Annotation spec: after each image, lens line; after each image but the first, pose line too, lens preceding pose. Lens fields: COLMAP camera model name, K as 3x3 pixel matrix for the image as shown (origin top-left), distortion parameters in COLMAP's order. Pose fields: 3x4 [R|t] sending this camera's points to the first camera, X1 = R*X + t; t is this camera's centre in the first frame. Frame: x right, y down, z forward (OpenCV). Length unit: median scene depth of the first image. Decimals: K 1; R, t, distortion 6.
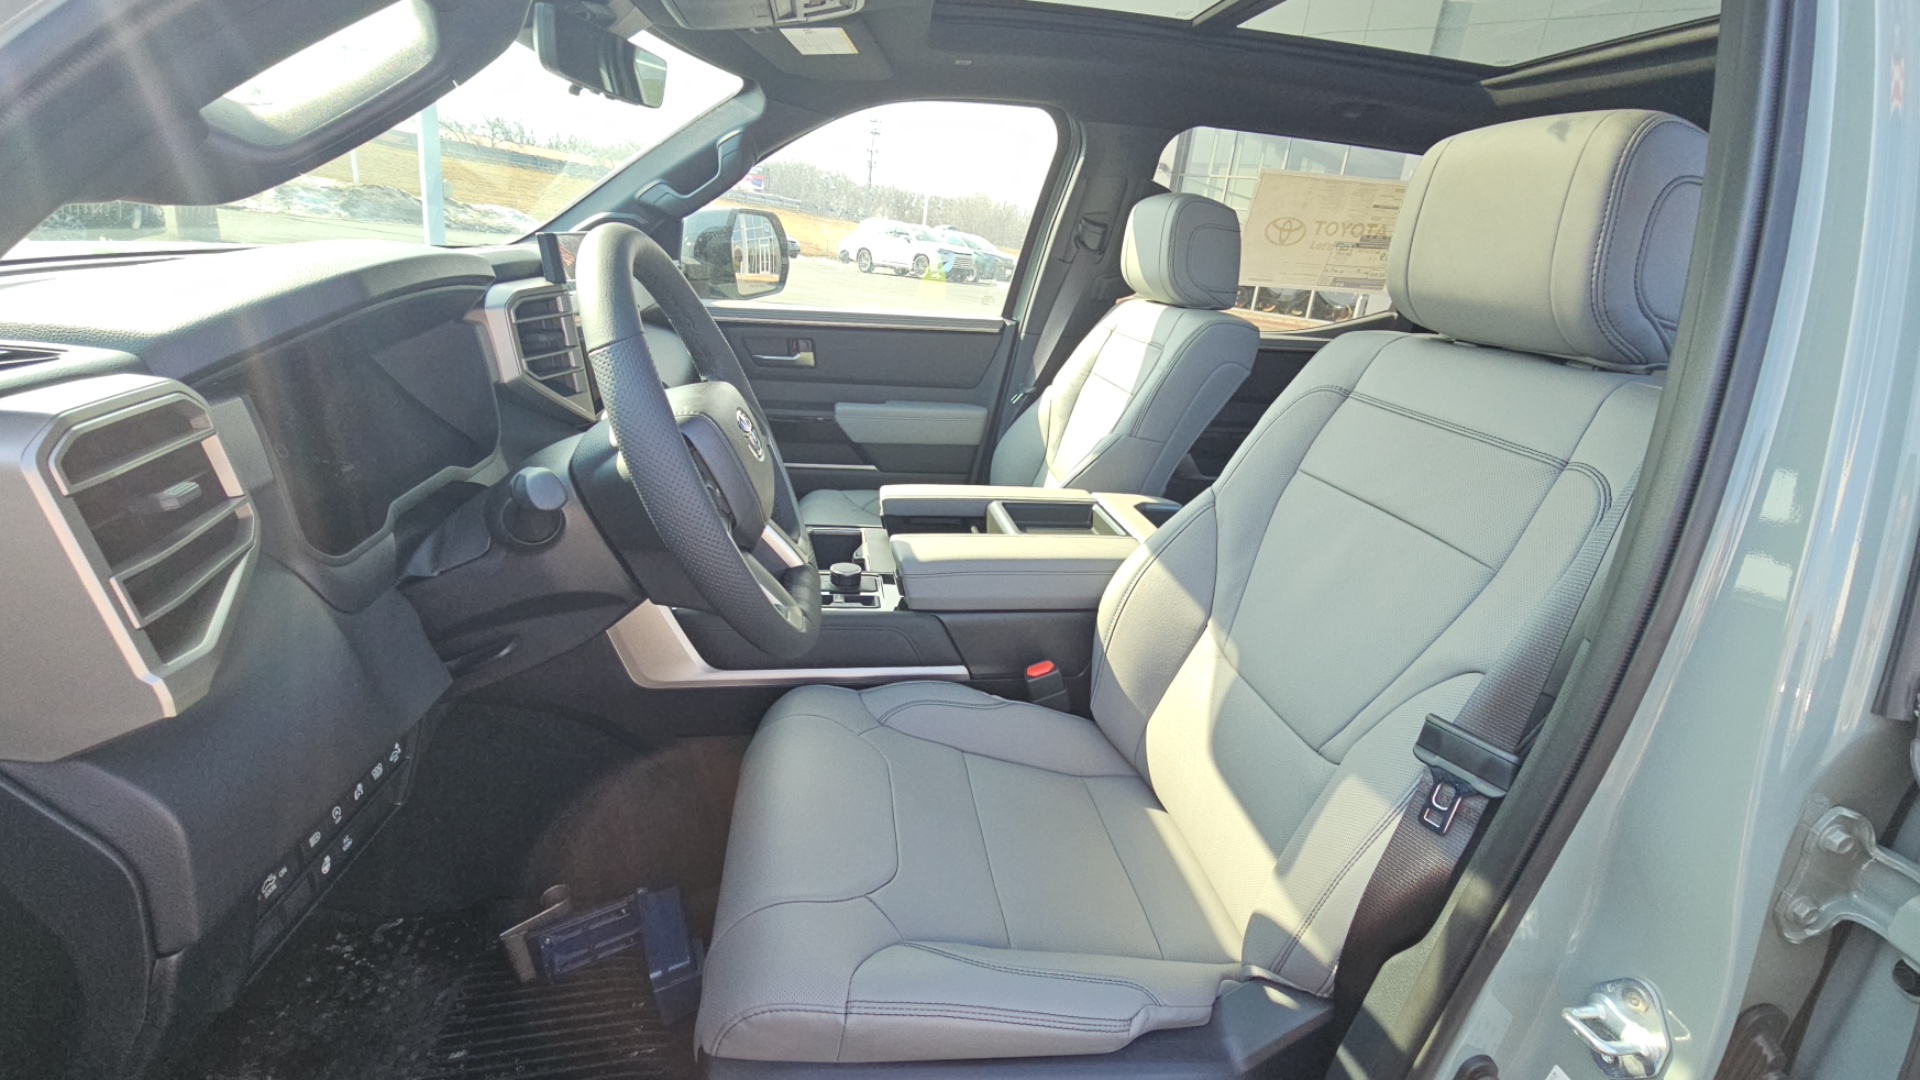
lens RADIAL K [[854.8, 0, 982.3], [0, 854.8, 546.3], [0, 0, 1]] dist [0.007519, -0.010858]
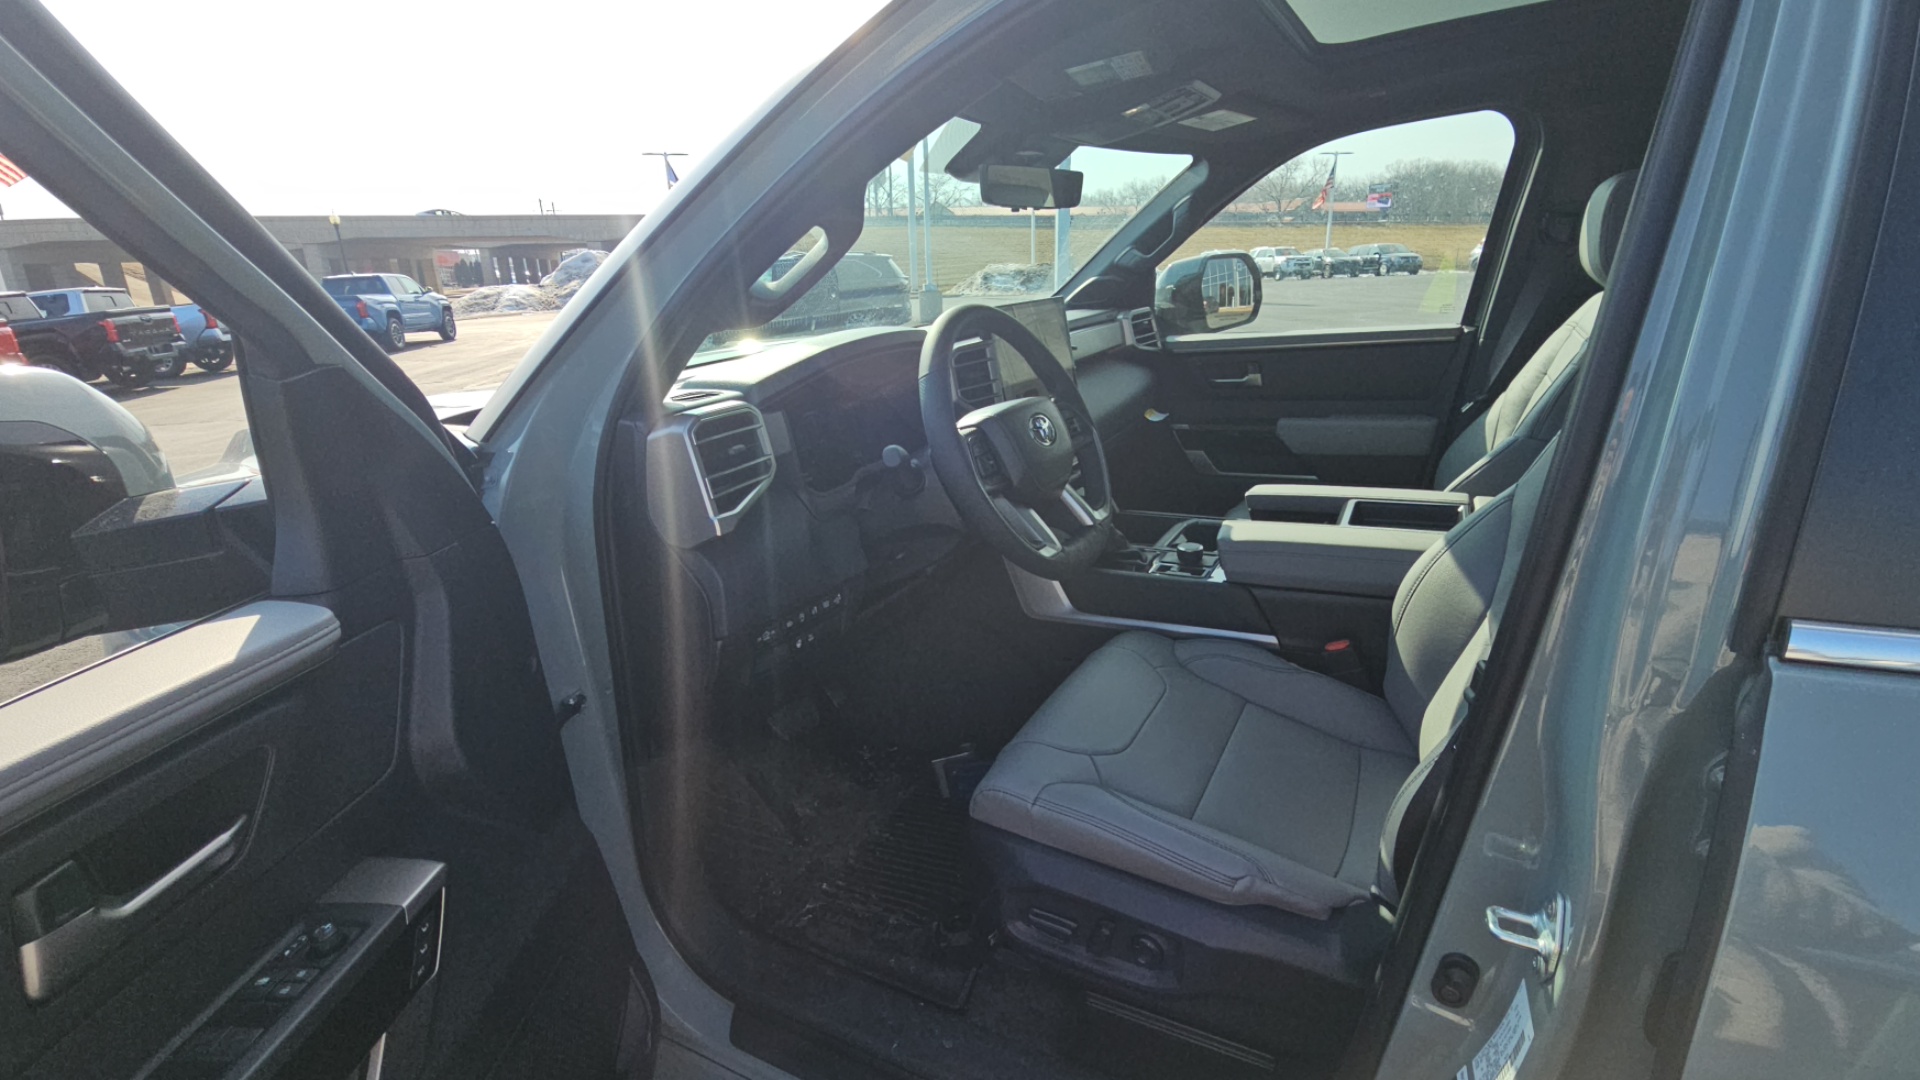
lens RADIAL K [[859.8, 0, 982.3], [0, 859.8, 543.9], [0, 0, 1]] dist [0.008204, -0.007661]
pose [[0.781766, 0.056159, -0.621037, 0.395718], [-0.079895, 0.996749, -0.010439, 0.062072], [0.618432, 0.057779, 0.783711, -0.160129]]
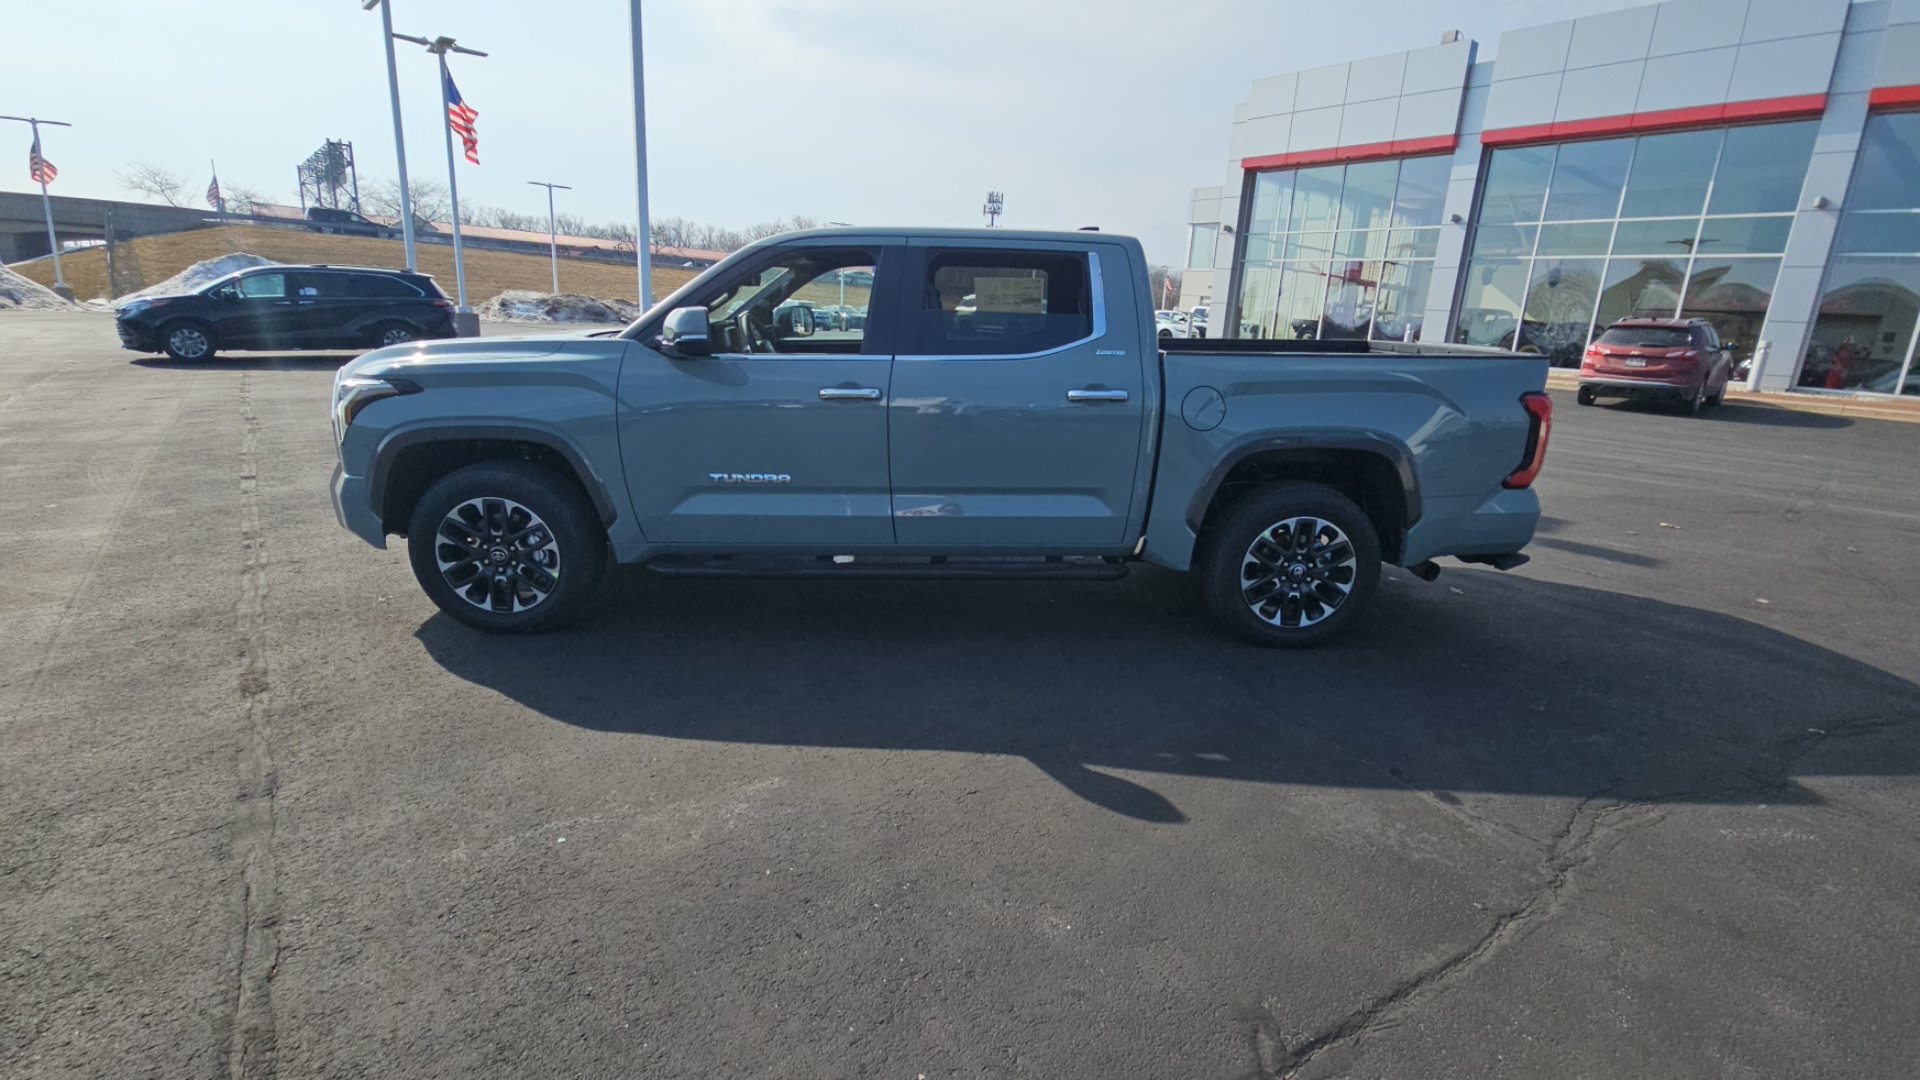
lens RADIAL K [[859.8, 0, 982.3], [0, 859.8, 543.9], [0, 0, 1]] dist [0.008204, -0.007661]
pose [[0.988256, -0.026004, -0.150580, 1.272496], [0.014419, 0.996886, -0.077520, 1.064148], [0.152127, 0.074439, 0.985554, -2.828942]]
